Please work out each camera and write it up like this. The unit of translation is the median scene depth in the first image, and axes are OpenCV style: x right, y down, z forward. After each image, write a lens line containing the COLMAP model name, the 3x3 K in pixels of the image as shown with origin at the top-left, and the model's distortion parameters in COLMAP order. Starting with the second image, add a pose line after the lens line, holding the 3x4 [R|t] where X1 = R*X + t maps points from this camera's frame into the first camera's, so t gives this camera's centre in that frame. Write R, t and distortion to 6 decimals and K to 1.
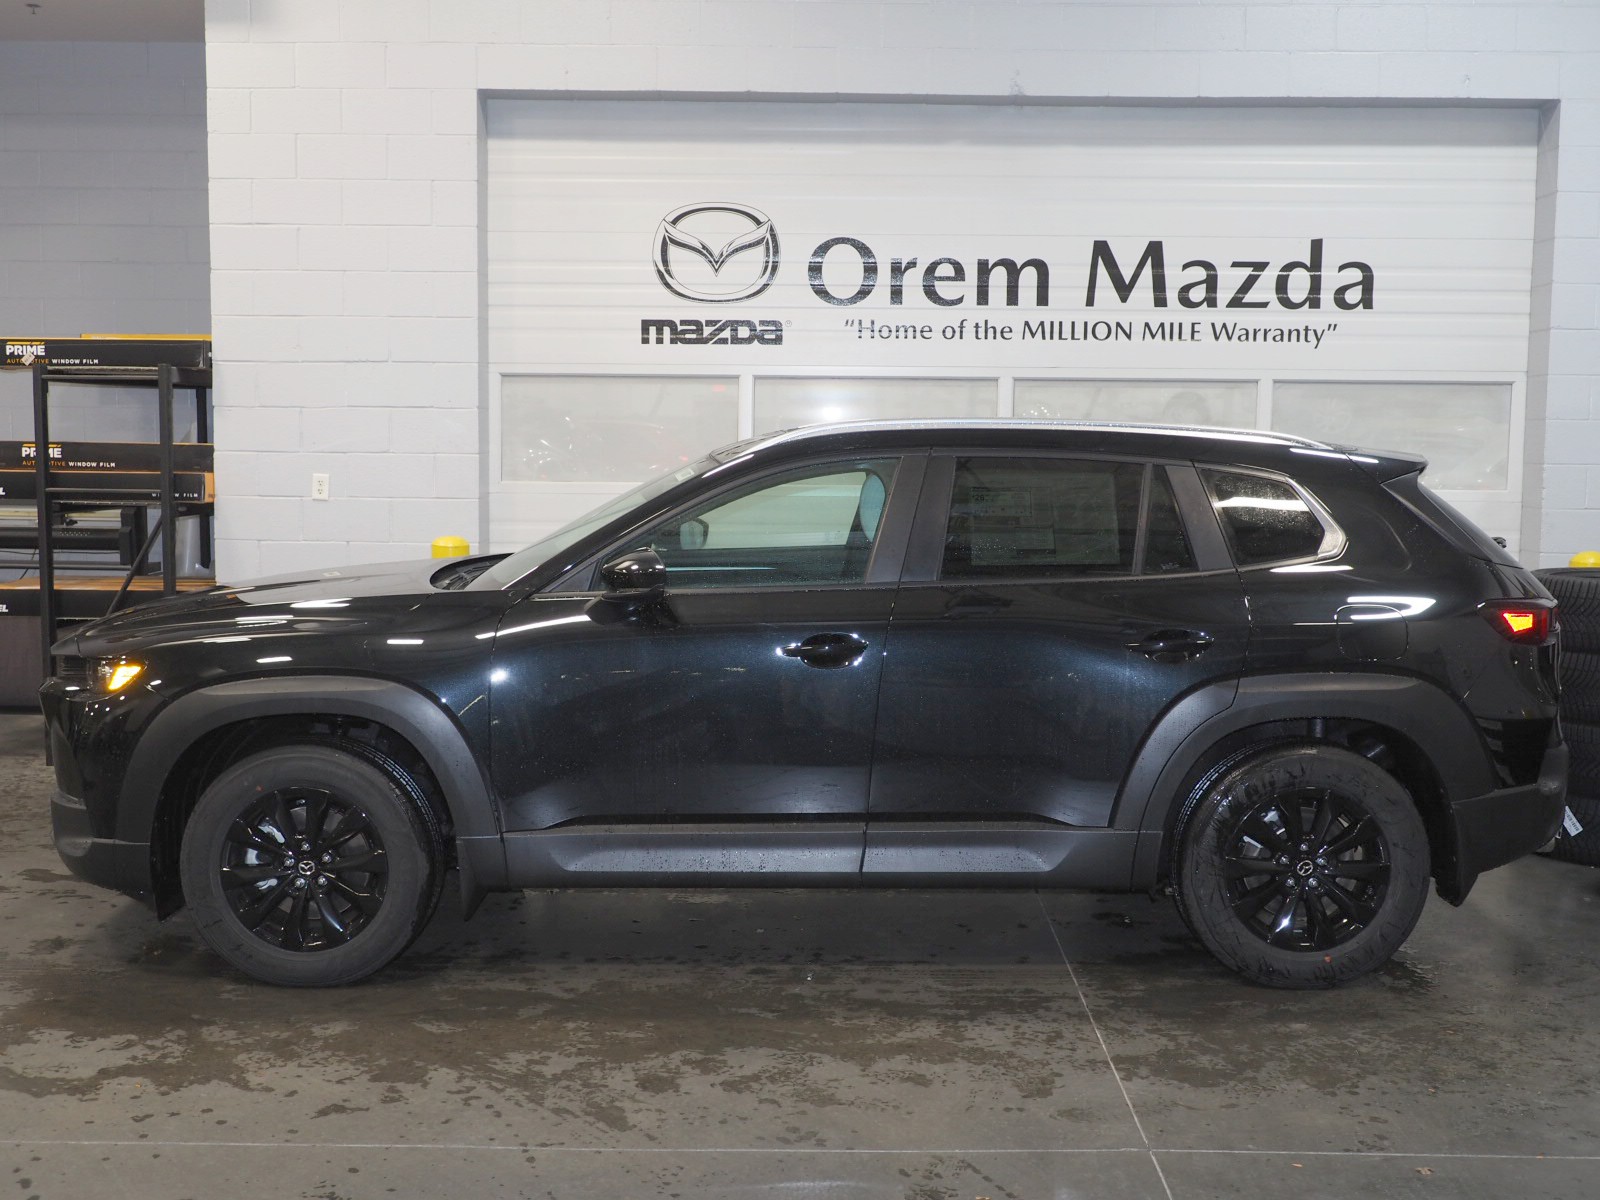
lens RADIAL K [[1771.3, 0, 800.0], [0, 1771.3, 600.0], [0, 0, 1]] dist [0.010916, 0.020301]
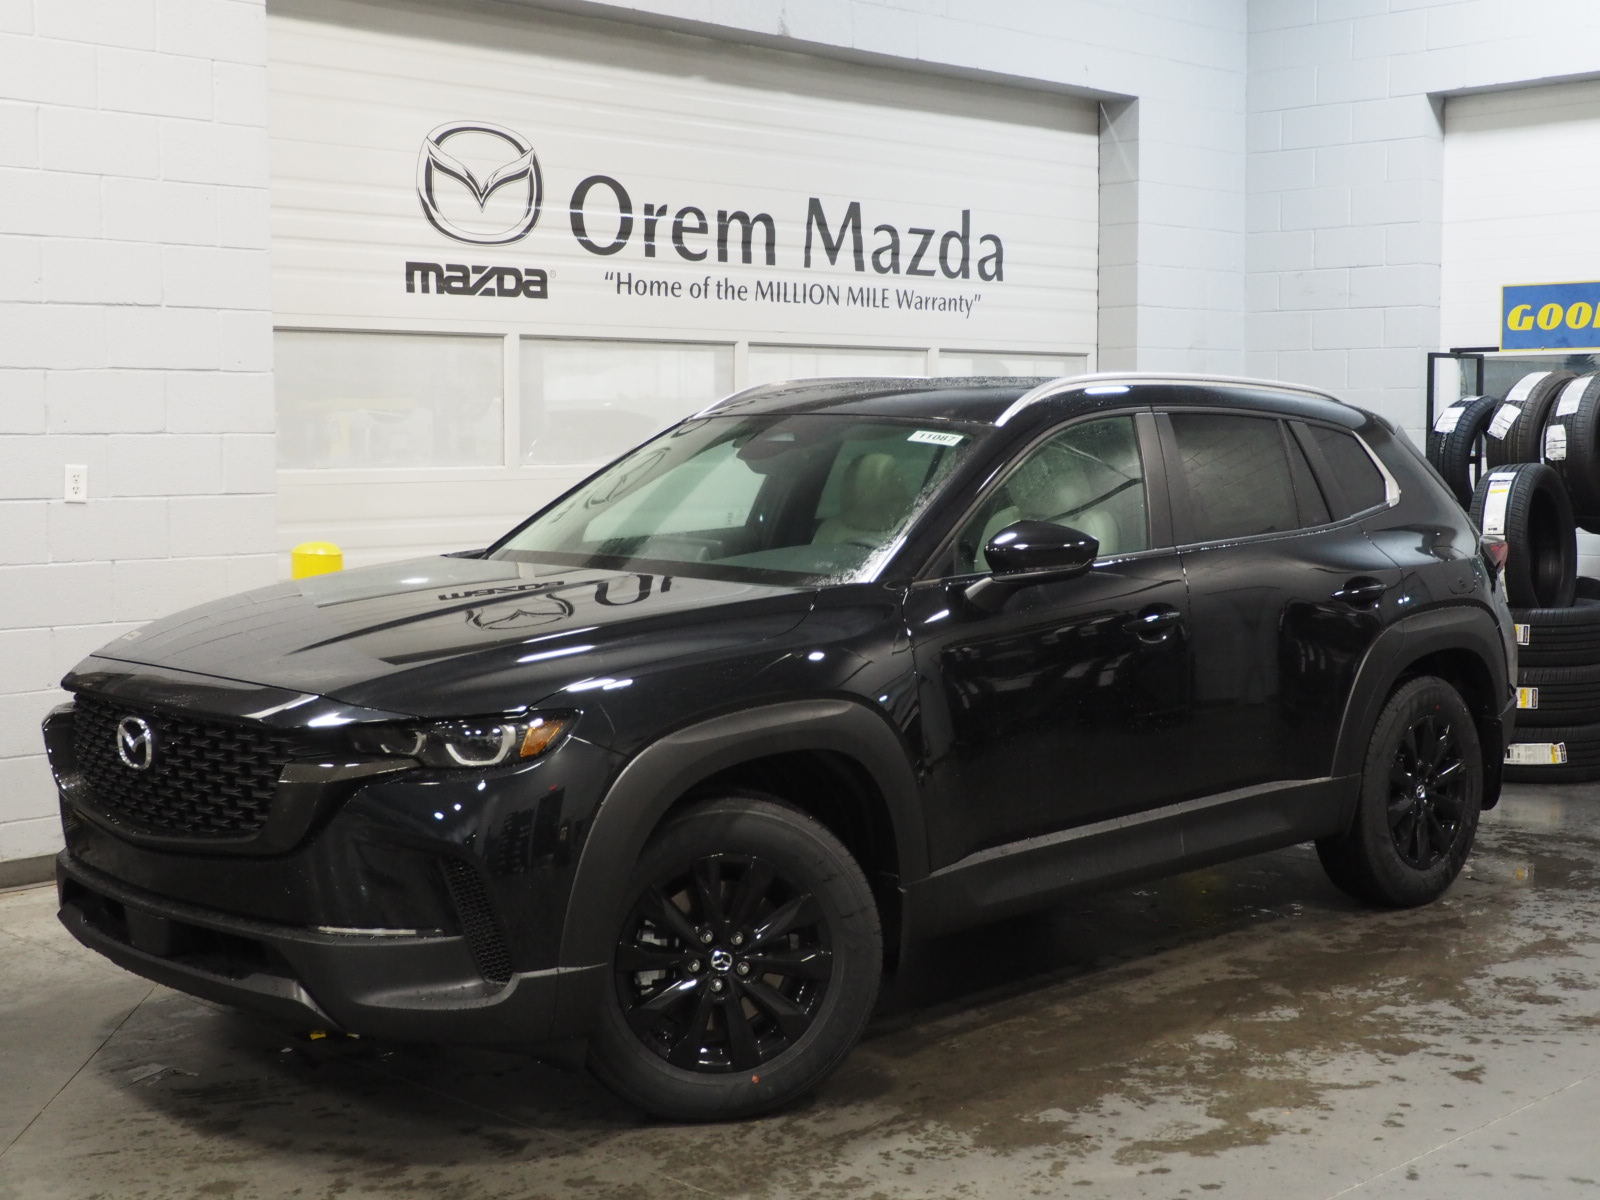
lens RADIAL K [[2080.3, 0, 800.0], [0, 2080.3, 600.0], [0, 0, 1]] dist [0.038041, 0.097024]
pose [[0.734013, -0.067743, 0.675749, -0.598621], [0.059572, 0.997600, 0.035300, -0.029246], [-0.676518, 0.014345, 0.736286, 0.193327]]
